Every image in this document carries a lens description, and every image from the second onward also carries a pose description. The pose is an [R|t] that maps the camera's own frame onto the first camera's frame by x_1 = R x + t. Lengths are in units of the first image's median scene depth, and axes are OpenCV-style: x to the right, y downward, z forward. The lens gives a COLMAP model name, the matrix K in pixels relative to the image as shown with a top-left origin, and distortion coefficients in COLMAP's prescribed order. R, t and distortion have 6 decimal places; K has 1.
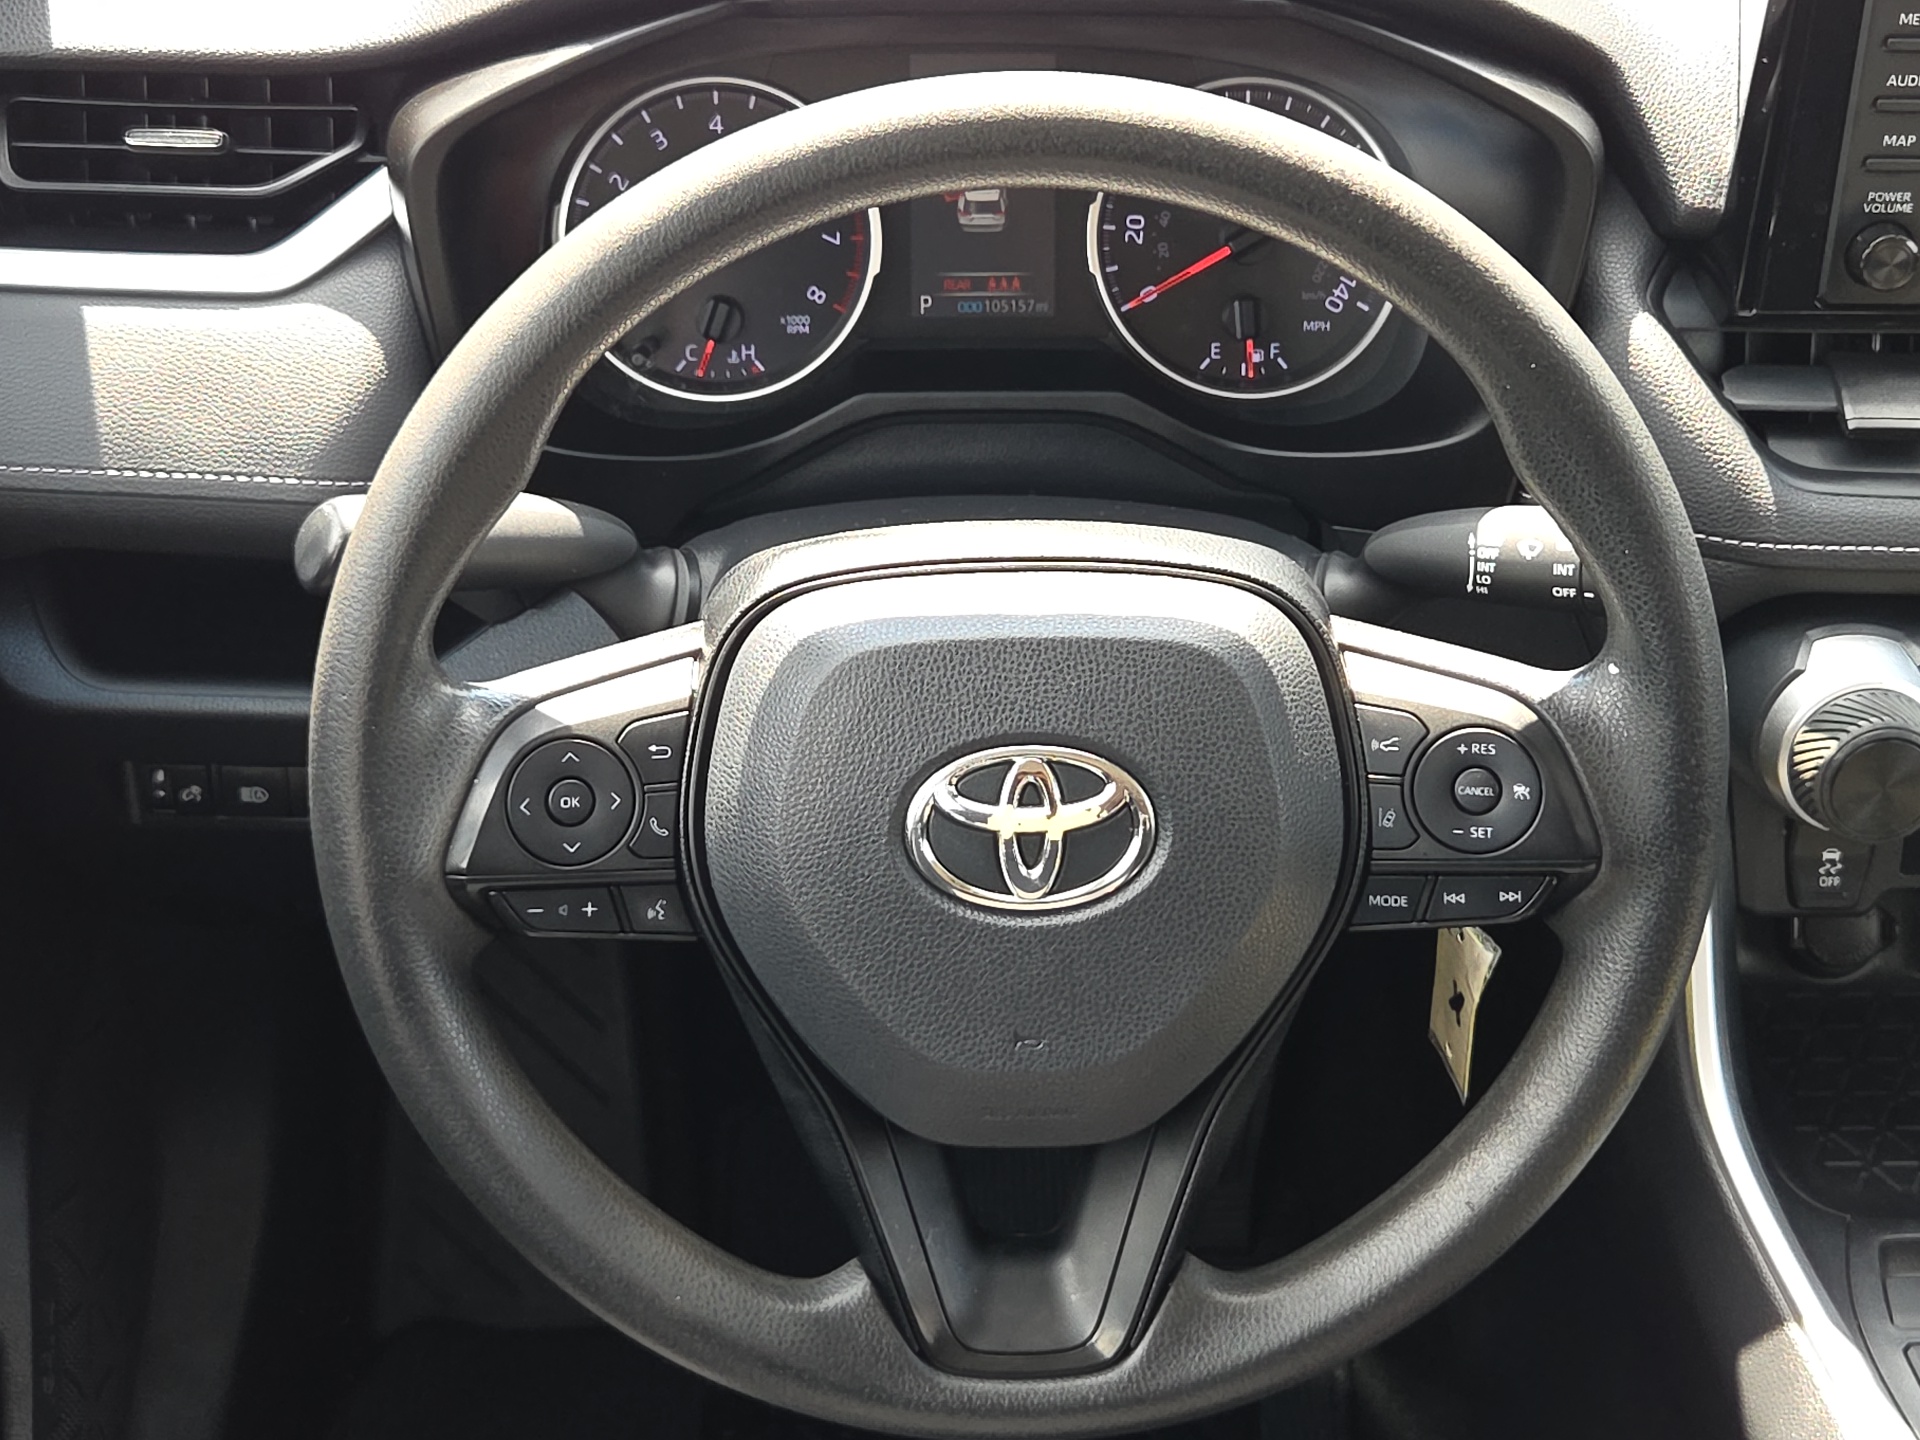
lens RADIAL K [[2964.9, 0, 970.9], [0, 2964.9, 701.7], [0, 0, 1]] dist [0.018947, 0.000000]
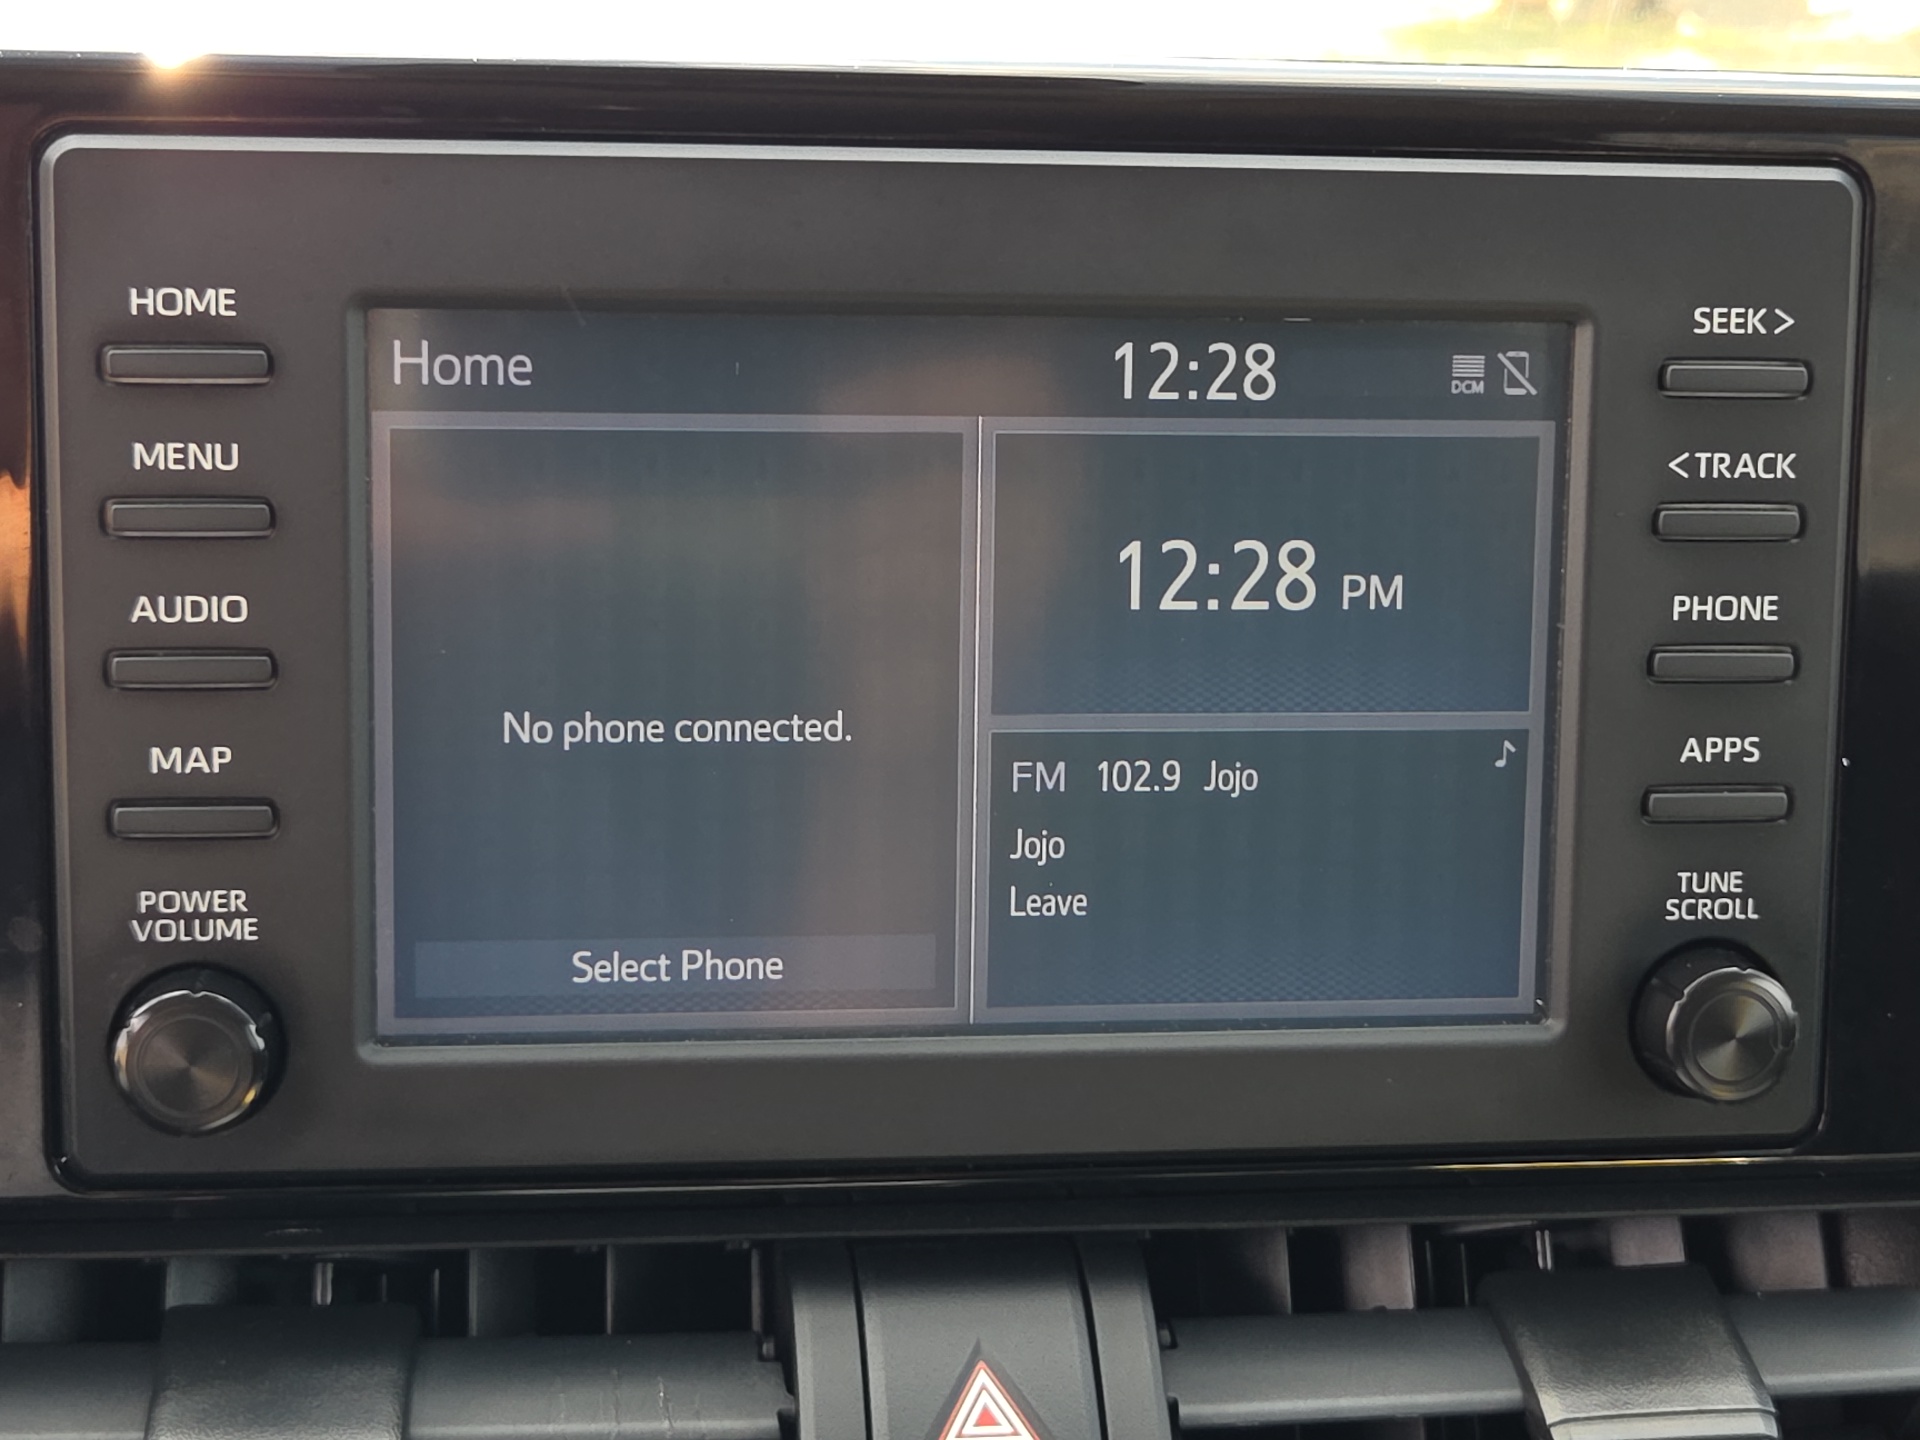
lens RADIAL K [[3100.0, 0, 991.6], [0, 3100.0, 690.0], [0, 0, 1]] dist [0.088411, 0.000000]
pose [[0.996175, -0.017471, 0.085611, 0.439243], [0.047869, 0.928807, -0.367460, -0.041009], [-0.073096, 0.370153, 0.926091, 0.677613]]
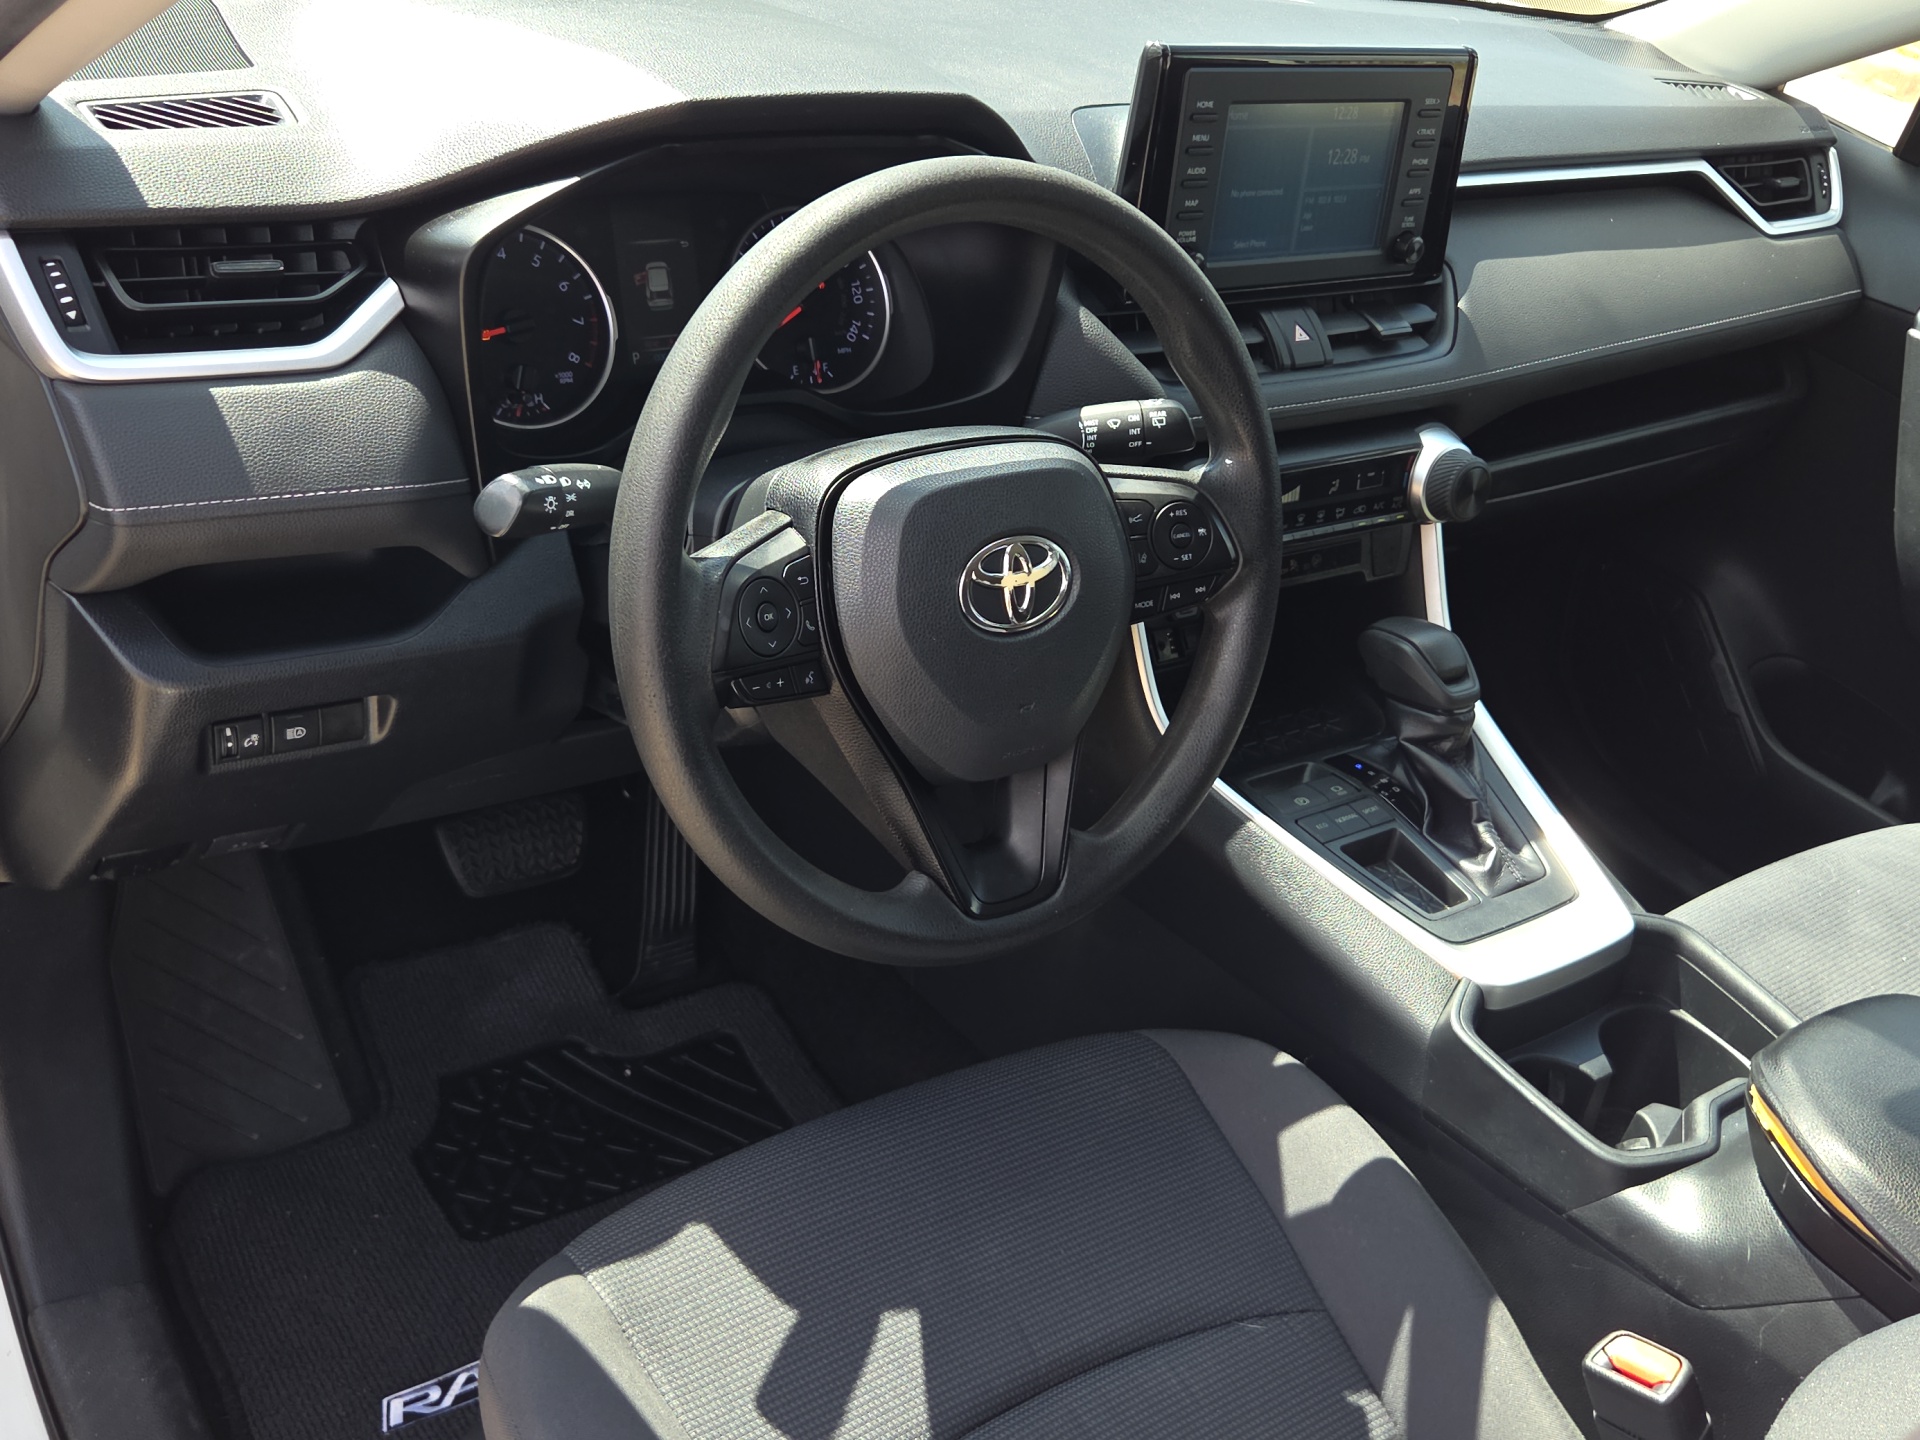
lens RADIAL K [[1914.1, 0, 971.9], [0, 1914.1, 703.4], [0, 0, 1]] dist [-0.005174, 0.000000]
pose [[0.828117, -0.187405, 0.528301, -0.594199], [0.198604, 0.979414, 0.036115, 0.063620], [-0.524194, 0.075015, 0.848289, 0.053304]]
